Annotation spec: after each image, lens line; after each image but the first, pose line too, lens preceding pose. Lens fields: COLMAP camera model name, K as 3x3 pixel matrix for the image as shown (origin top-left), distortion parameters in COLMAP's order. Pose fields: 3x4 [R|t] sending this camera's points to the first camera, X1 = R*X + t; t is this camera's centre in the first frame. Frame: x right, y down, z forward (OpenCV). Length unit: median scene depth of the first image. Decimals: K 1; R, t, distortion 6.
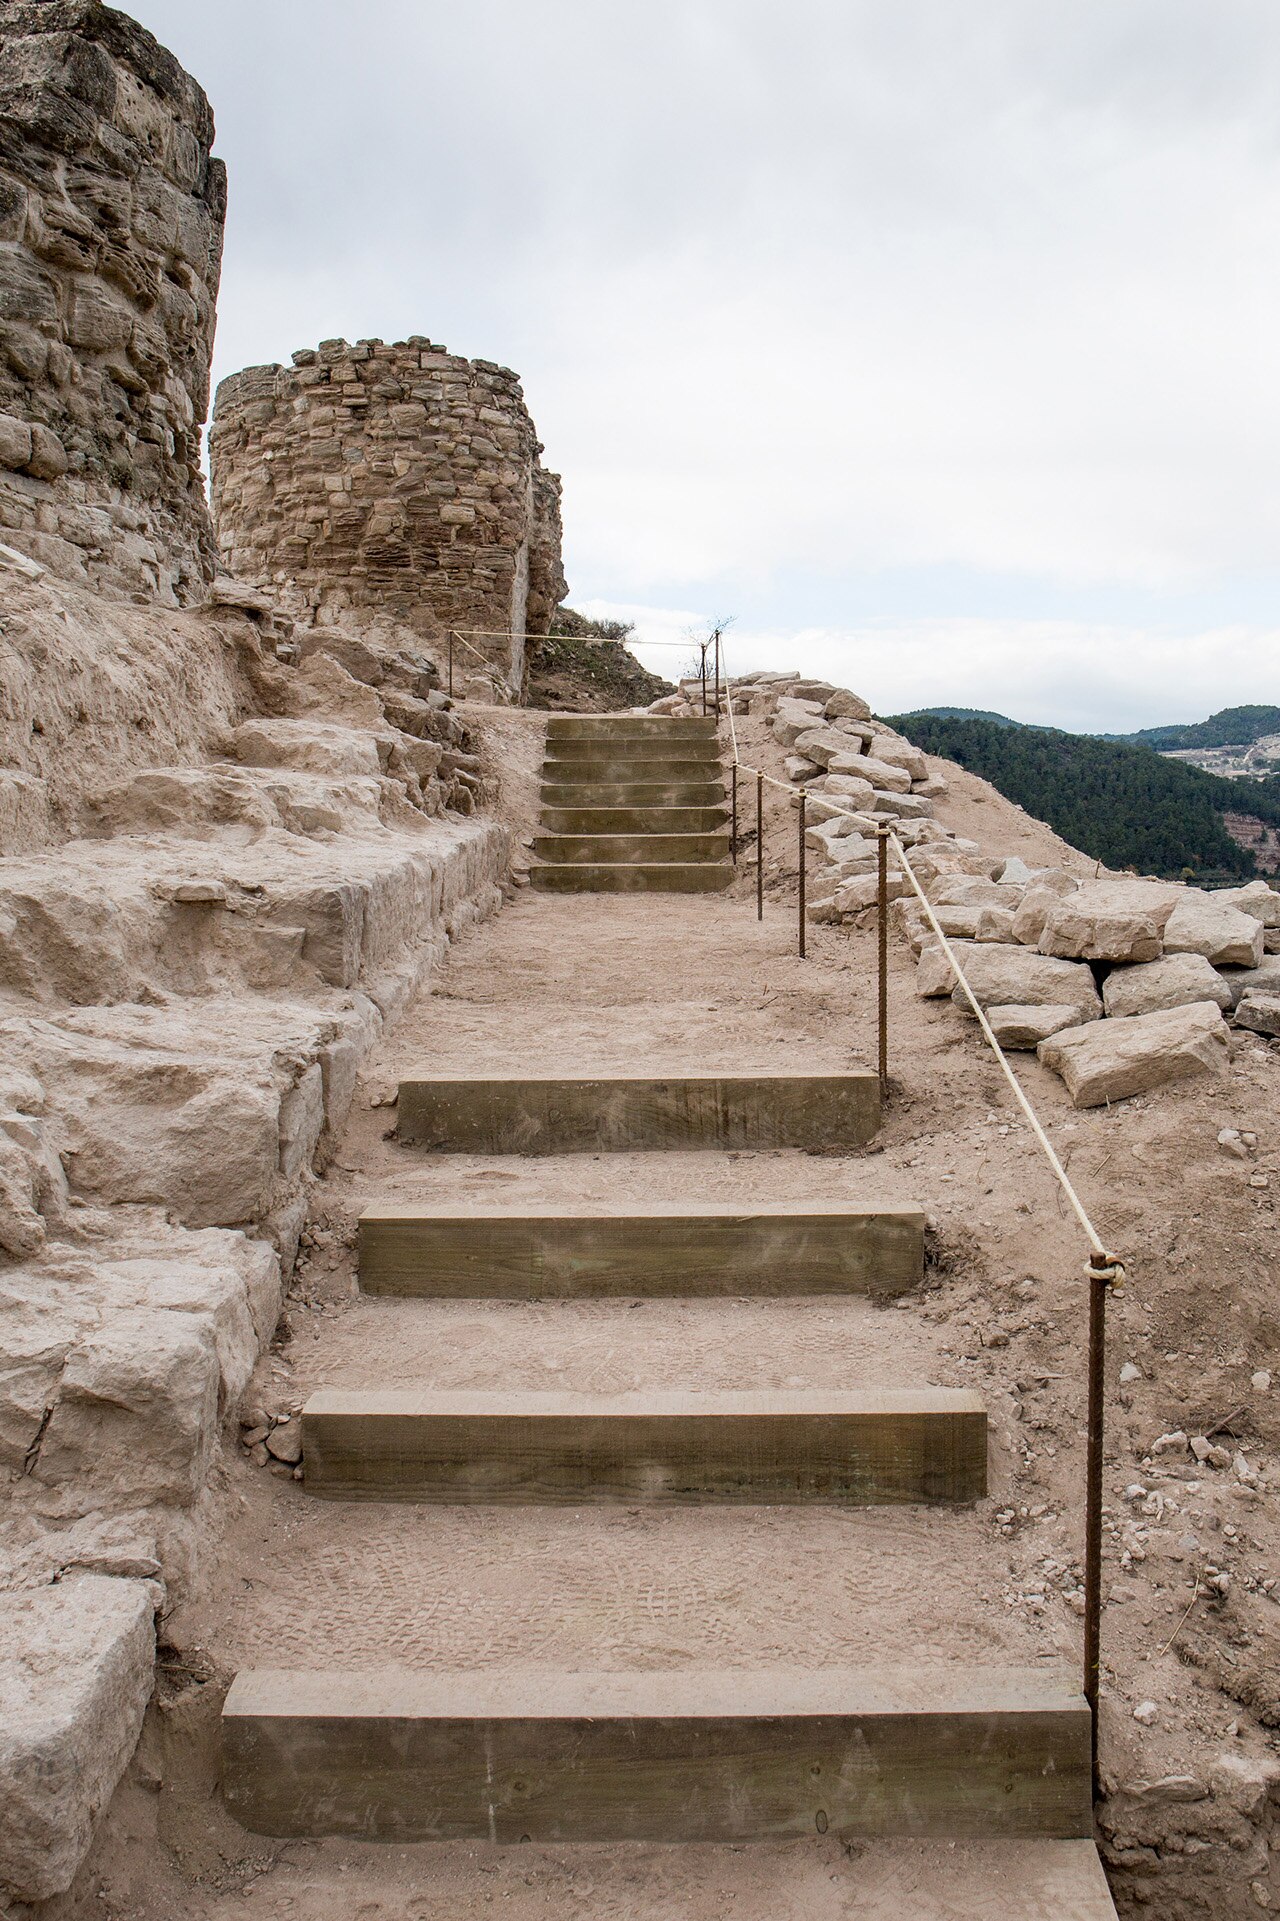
lens RADIAL K [[1779.0, 0, 640.0], [0, 1779.0, 960.5], [0, 0, 1]] dist [-0.104643, 0.104498]
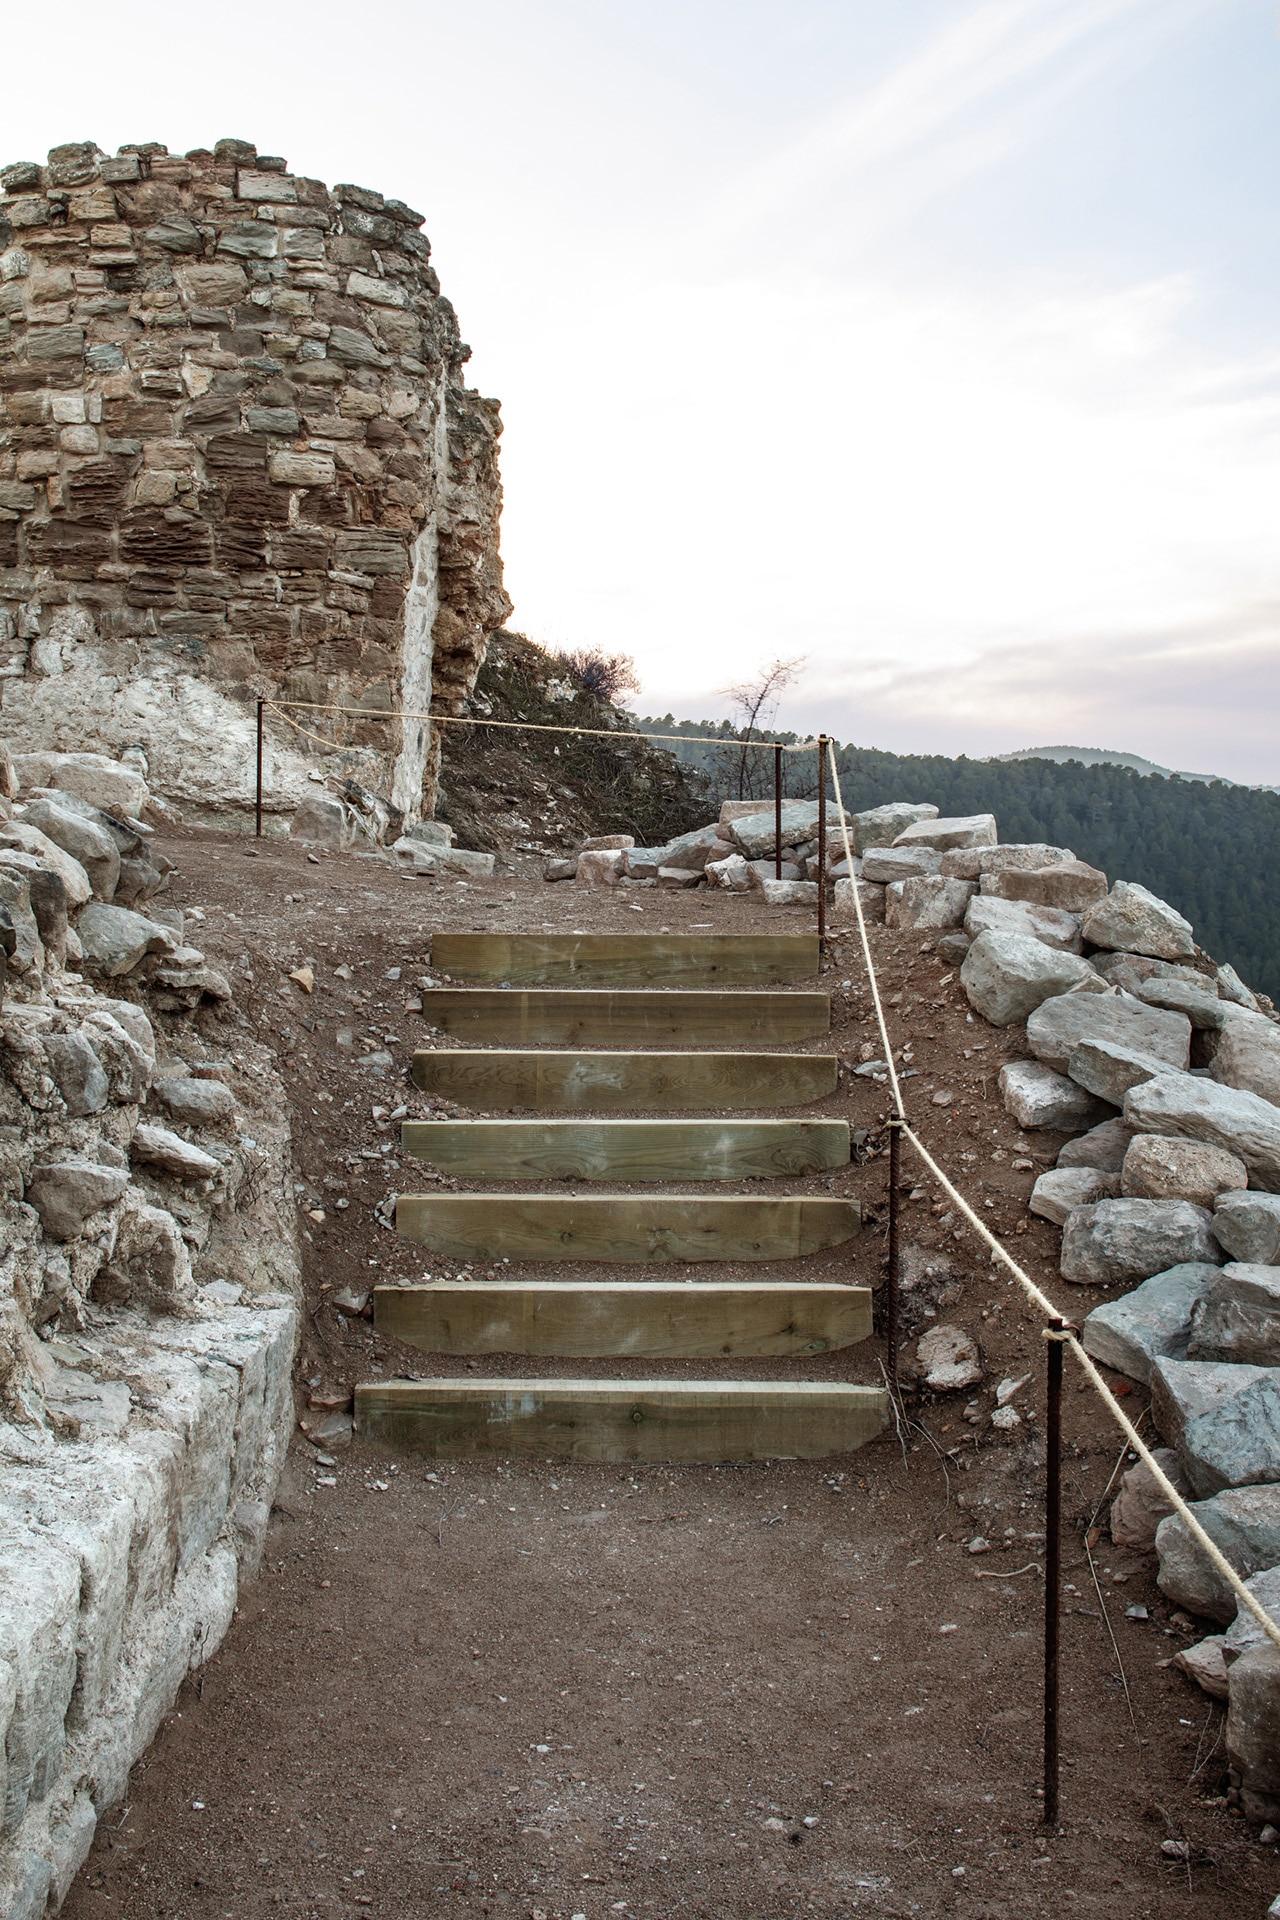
lens RADIAL K [[2536.1, 0, 640.0], [0, 2536.1, 960.0], [0, 0, 1]] dist [-0.092751, 0.015444]
pose [[0.999951, 0.009441, 0.002905, -0.003318], [-0.009256, 0.998263, -0.058177, -0.108566], [-0.003449, 0.058147, 0.998302, 0.439878]]
